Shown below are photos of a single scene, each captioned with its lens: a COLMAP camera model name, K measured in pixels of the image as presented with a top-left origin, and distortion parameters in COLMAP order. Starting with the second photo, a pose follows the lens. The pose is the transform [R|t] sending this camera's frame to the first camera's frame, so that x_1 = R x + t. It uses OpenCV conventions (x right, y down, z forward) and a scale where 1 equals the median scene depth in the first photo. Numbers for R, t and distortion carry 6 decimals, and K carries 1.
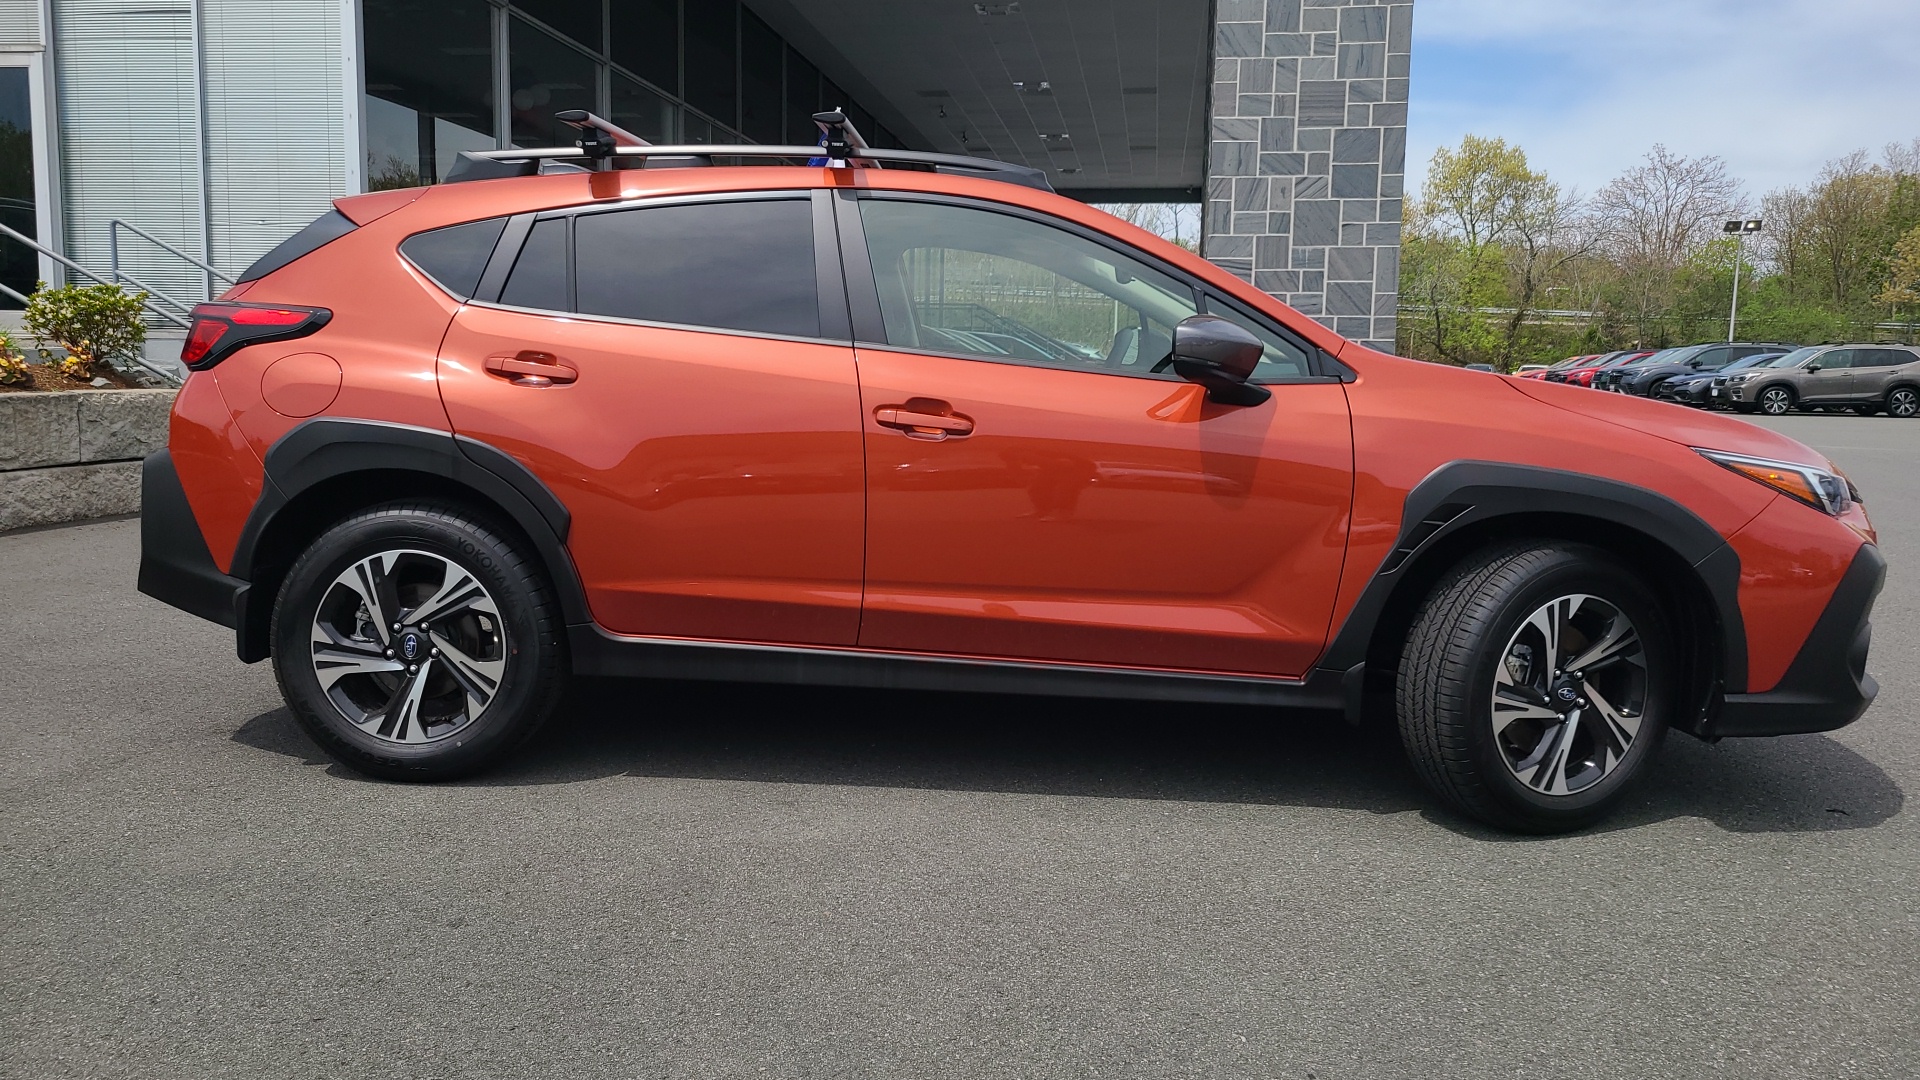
lens RADIAL K [[1431.2, 0, 938.4], [0, 1431.2, 540.9], [0, 0, 1]] dist [0.056300, -0.044982]
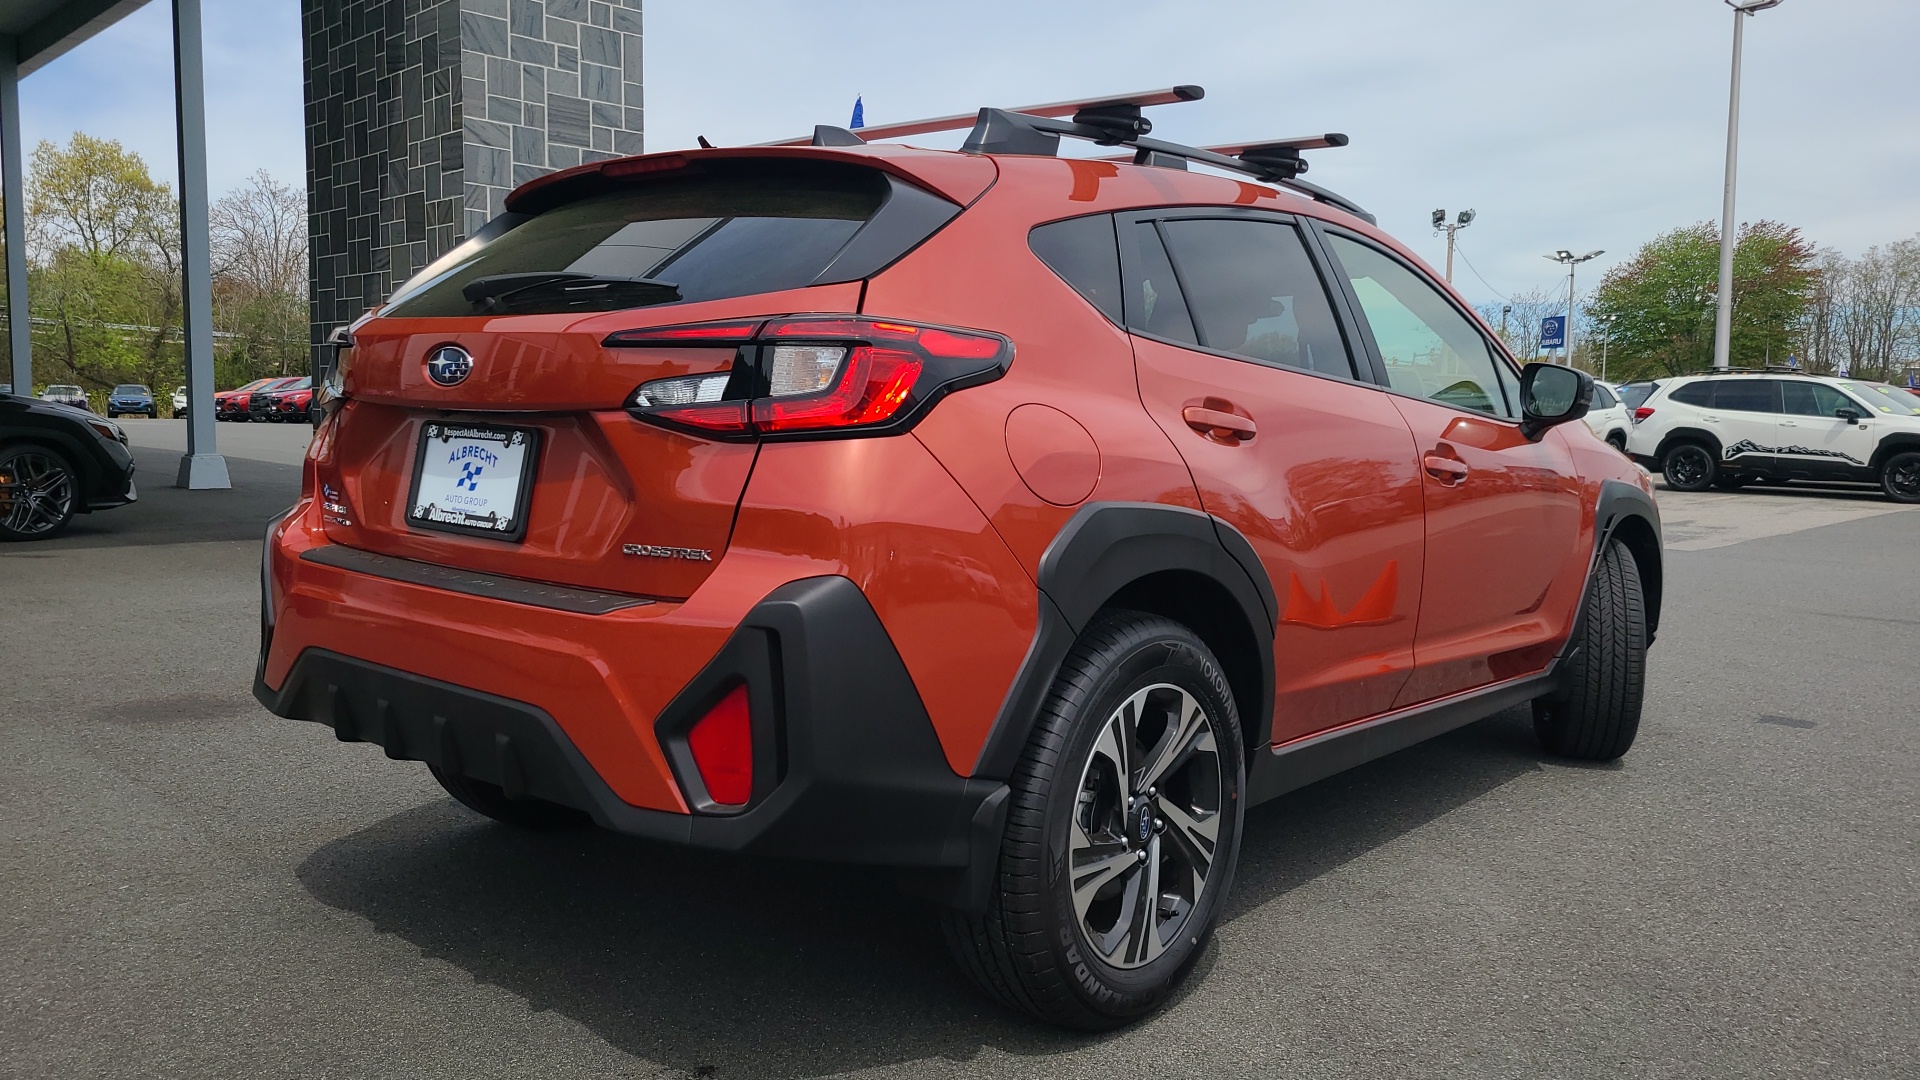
lens RADIAL K [[1431.2, 0, 938.4], [0, 1431.2, 540.9], [0, 0, 1]] dist [0.056300, -0.044982]
pose [[0.602036, -0.082627, 0.794183, -0.364166], [0.093963, 0.995052, 0.032297, -0.035406], [-0.792921, 0.055180, 0.606820, 0.245637]]
